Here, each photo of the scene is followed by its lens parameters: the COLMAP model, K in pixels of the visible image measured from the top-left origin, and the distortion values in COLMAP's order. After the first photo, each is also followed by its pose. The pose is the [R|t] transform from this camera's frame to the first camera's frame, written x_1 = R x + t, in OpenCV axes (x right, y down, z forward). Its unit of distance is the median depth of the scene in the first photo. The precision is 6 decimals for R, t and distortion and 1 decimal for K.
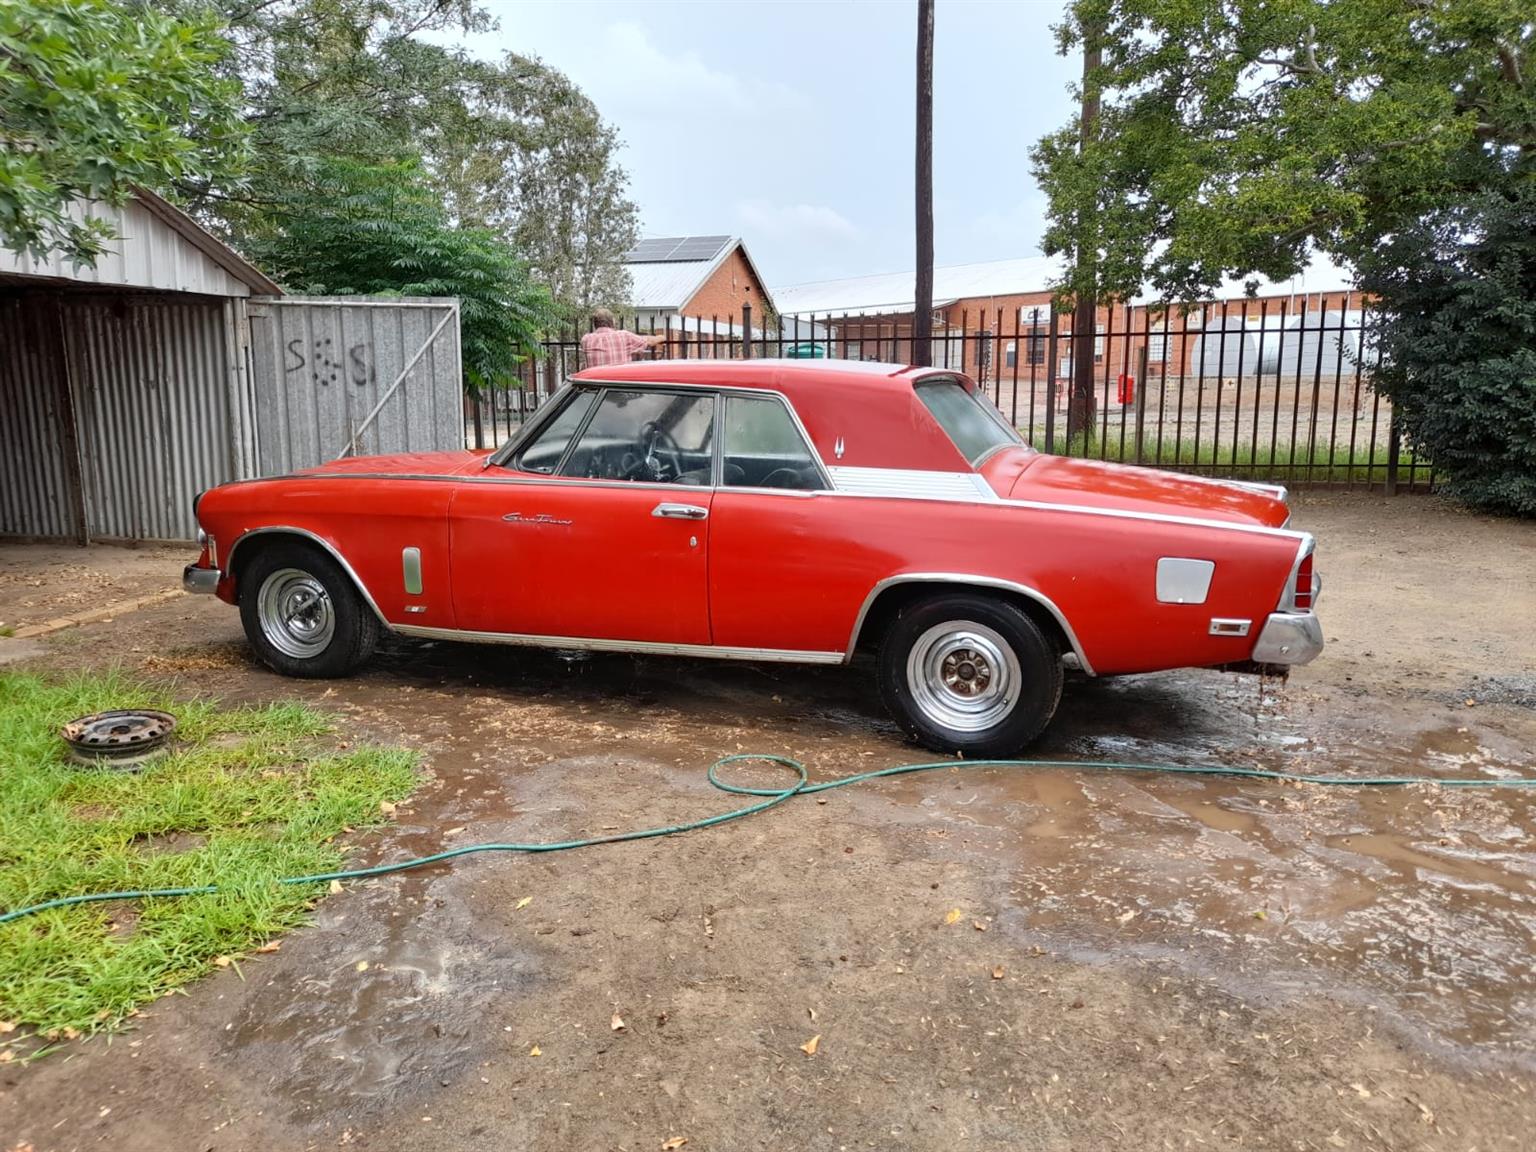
lens RADIAL K [[1158.9, 0, 771.6], [0, 1158.9, 565.5], [0, 0, 1]] dist [0.023479, 0.001894]
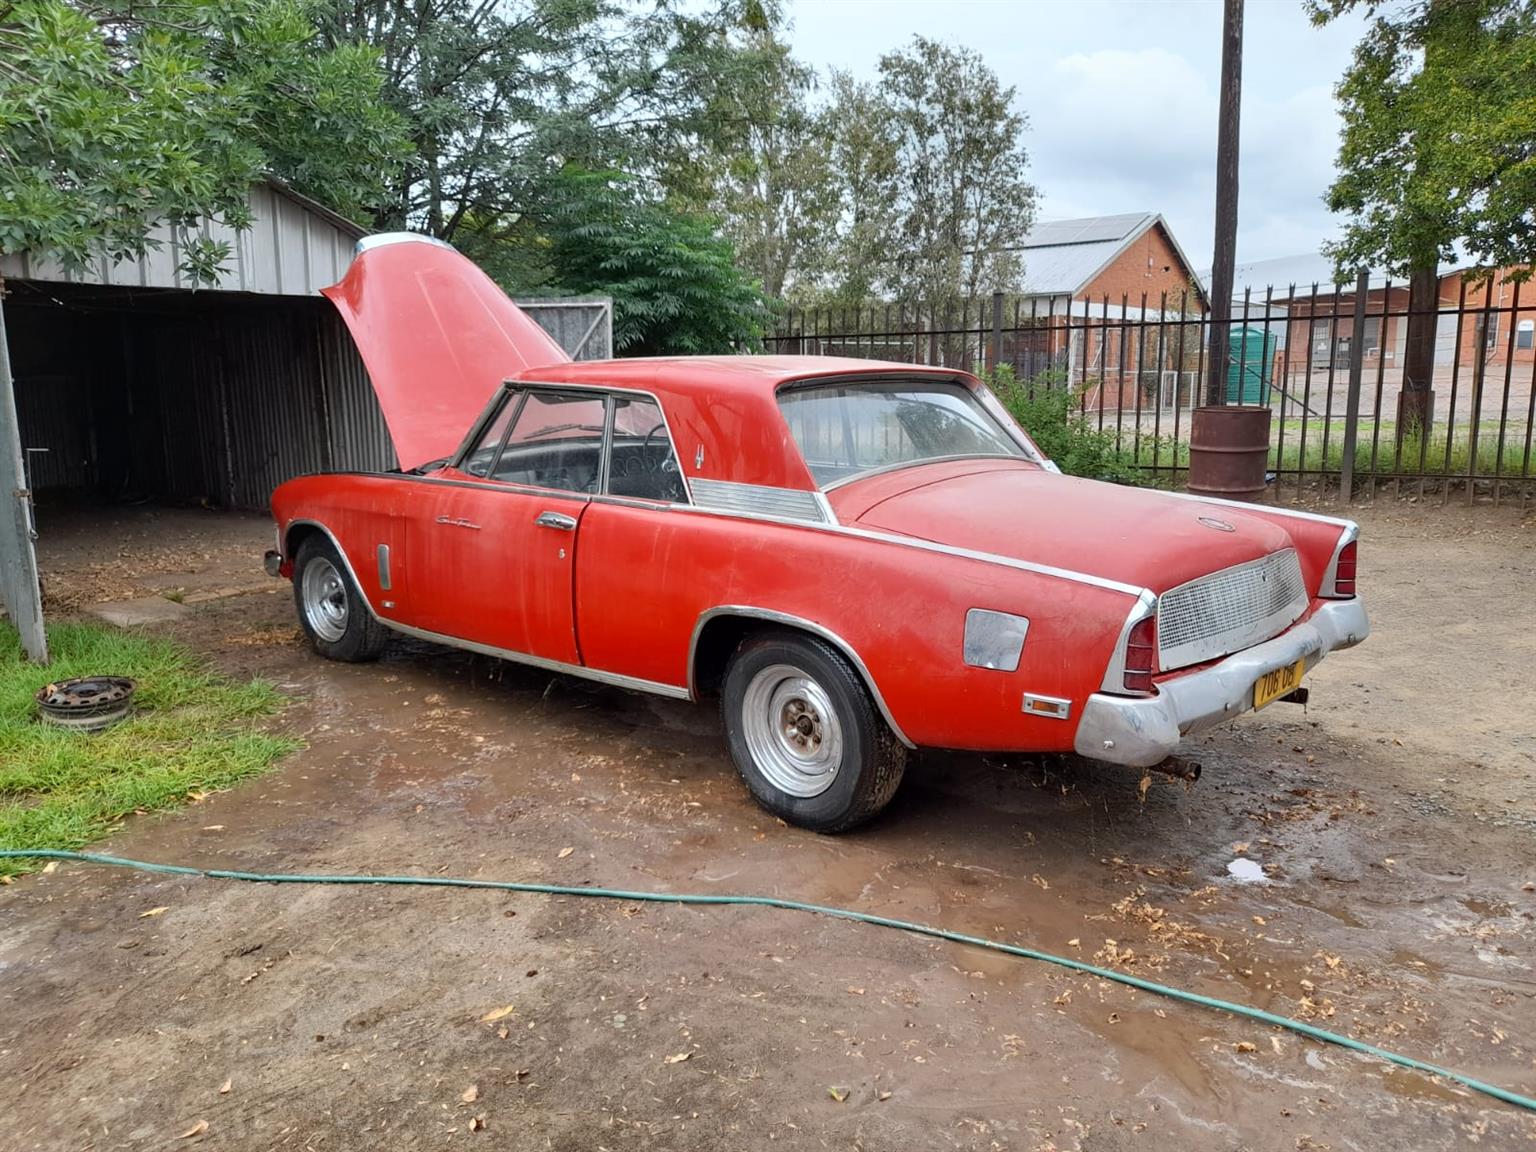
lens RADIAL K [[1158.9, 0, 768.4], [0, 1158.9, 587.7], [0, 0, 1]] dist [0.023479, 0.001894]
pose [[0.915522, 0.065037, -0.396976, 0.238363], [-0.054366, 0.997794, 0.038087, -0.019738], [0.398578, -0.013288, 0.917038, 0.104636]]
